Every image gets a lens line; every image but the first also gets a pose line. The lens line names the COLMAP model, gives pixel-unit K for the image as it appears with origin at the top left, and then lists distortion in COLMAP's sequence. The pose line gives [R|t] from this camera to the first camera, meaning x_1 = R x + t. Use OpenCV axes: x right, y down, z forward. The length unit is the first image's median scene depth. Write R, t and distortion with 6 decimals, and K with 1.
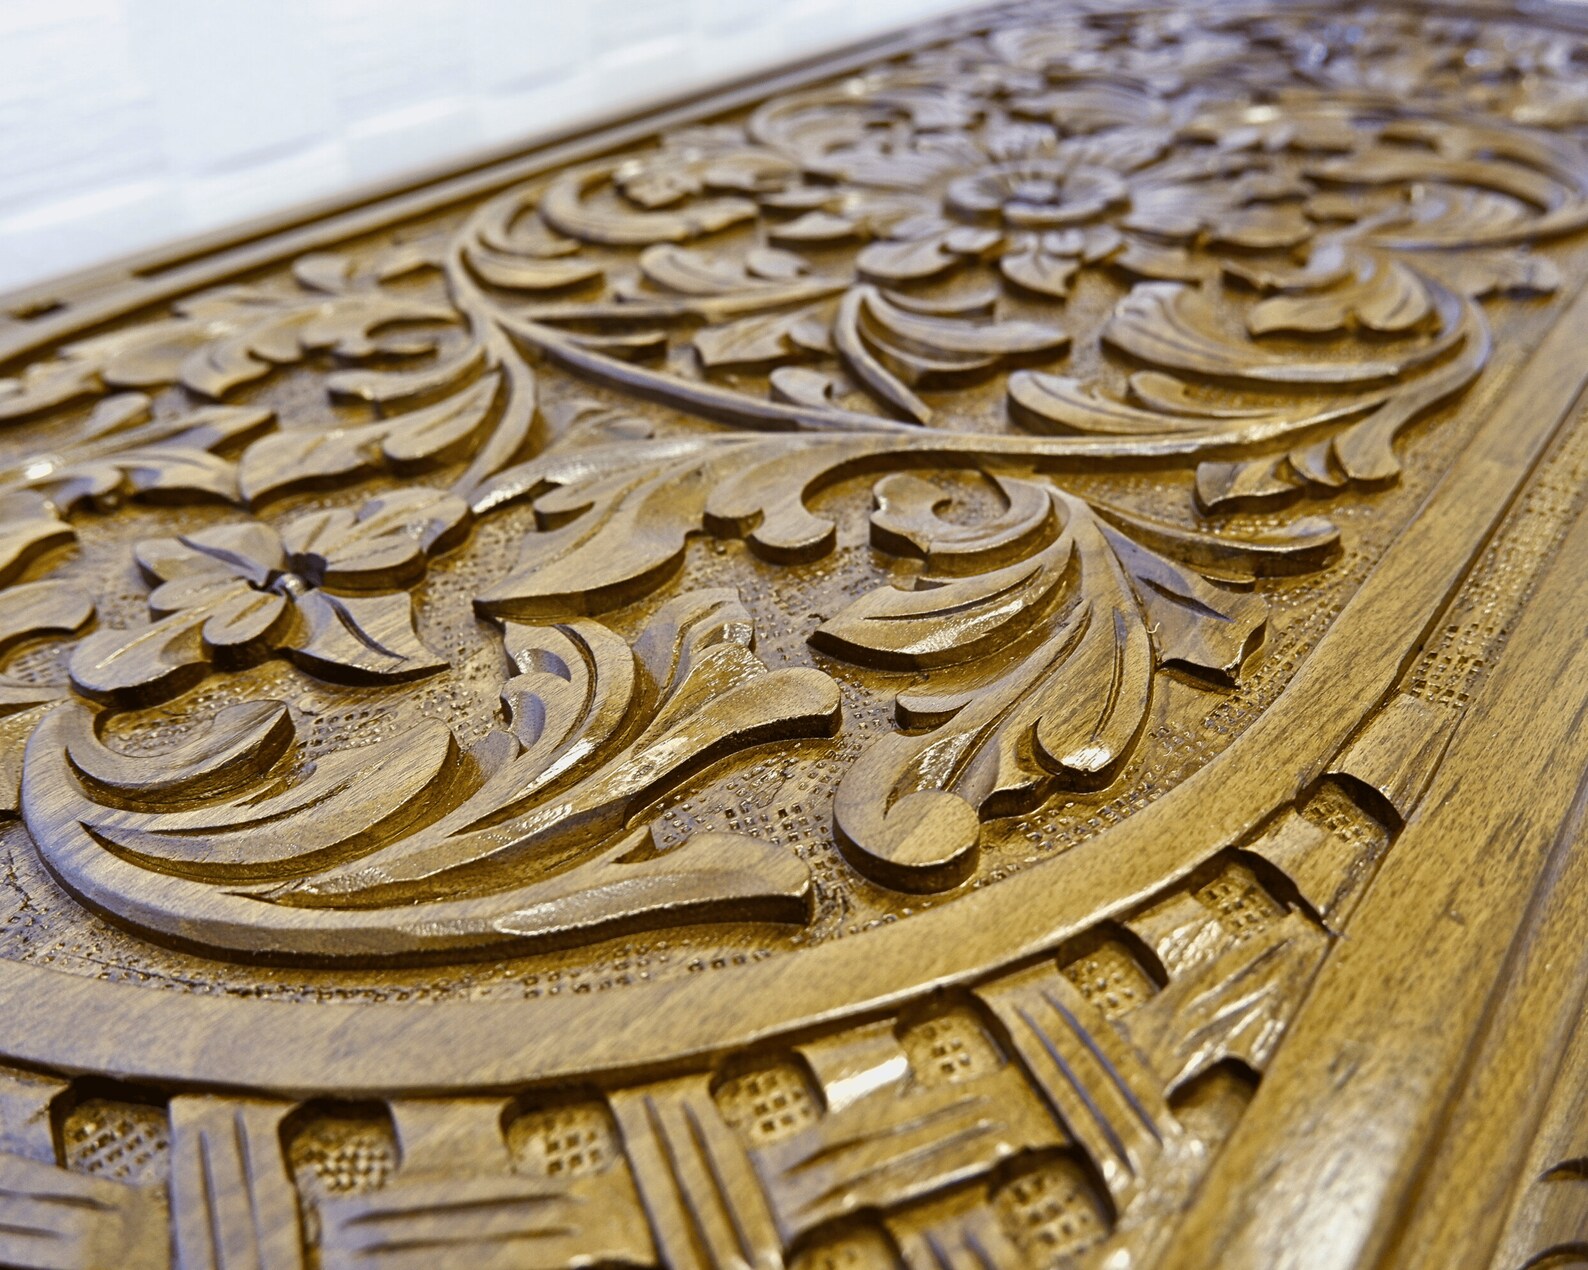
lens RADIAL K [[1997.6, 0, 794.0], [0, 1997.6, 635.0], [0, 0, 1]] dist [-0.011021, -0.010334]
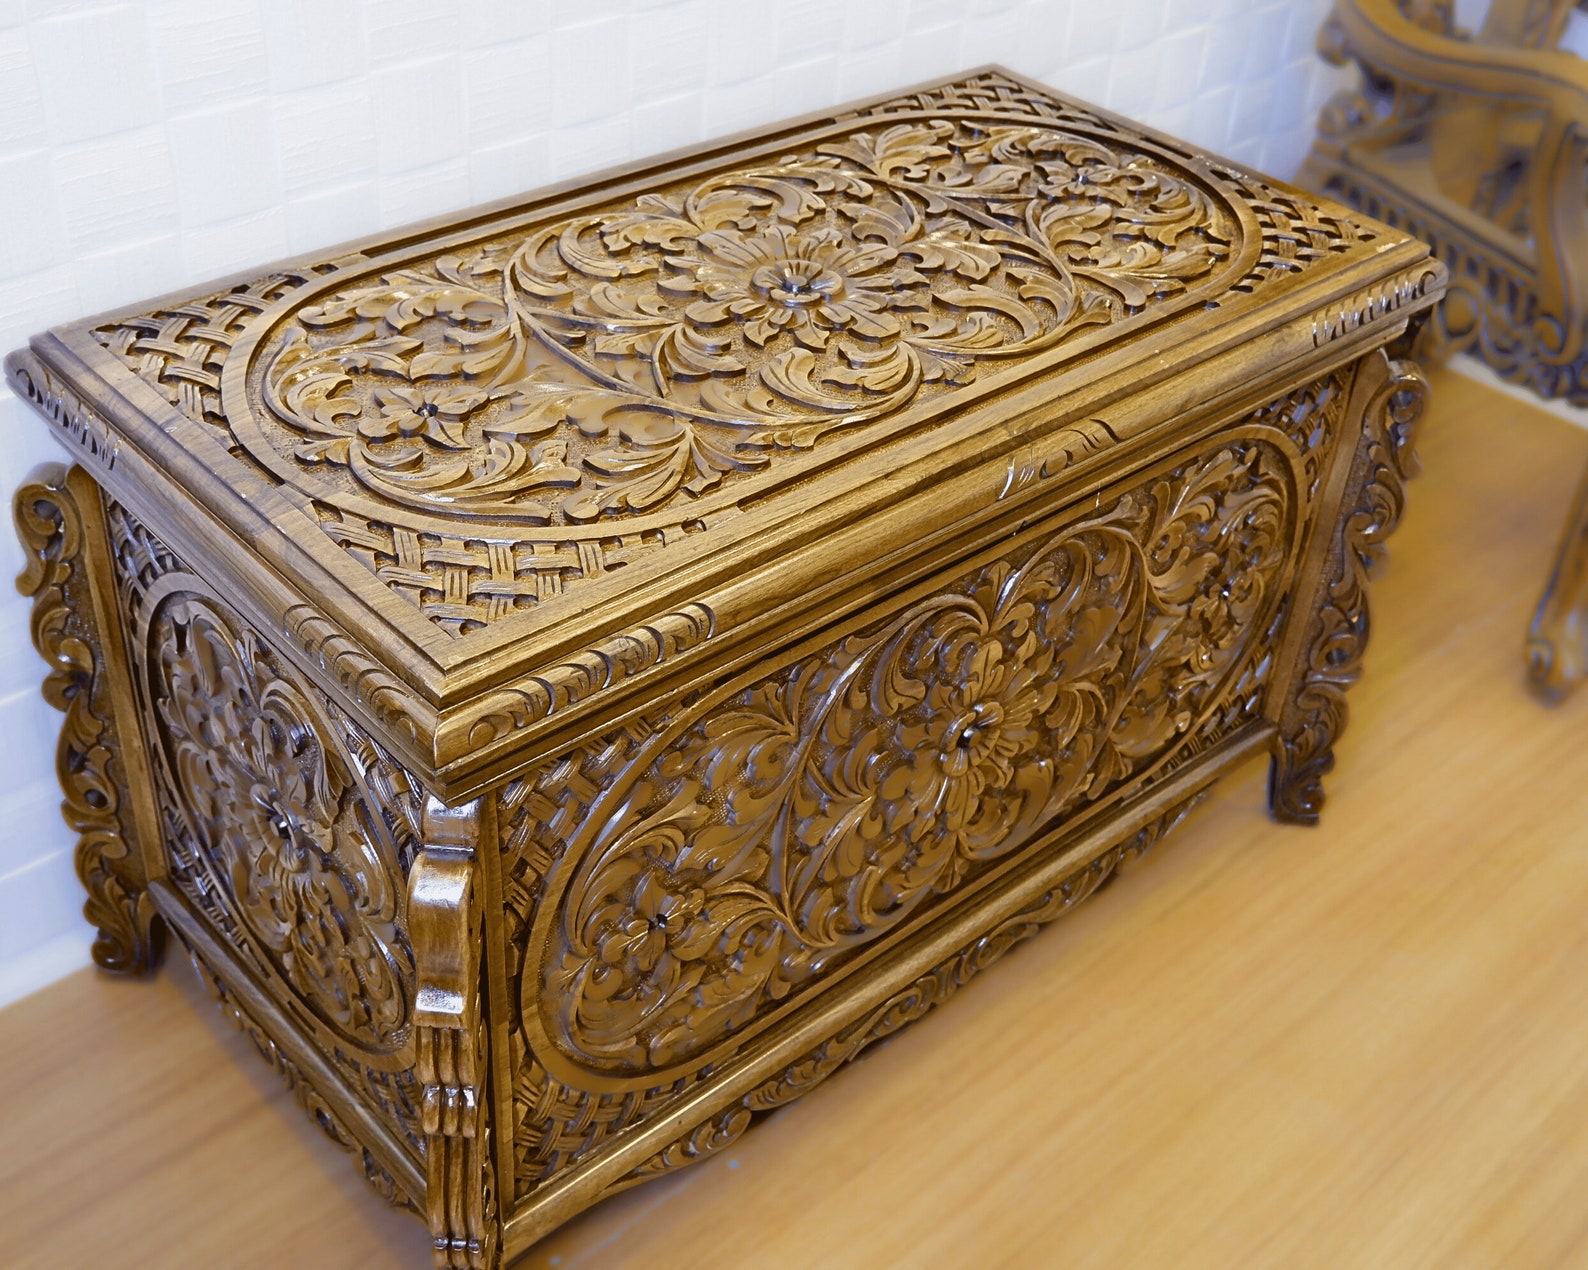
lens RADIAL K [[1997.6, 0, 794.0], [0, 1997.6, 635.0], [0, 0, 1]] dist [-0.011021, -0.010334]
pose [[0.982464, 0.186424, -0.003405, 0.347197], [-0.185863, 0.980636, 0.061715, 0.012882], [0.014844, -0.060000, 0.998088, -1.905194]]
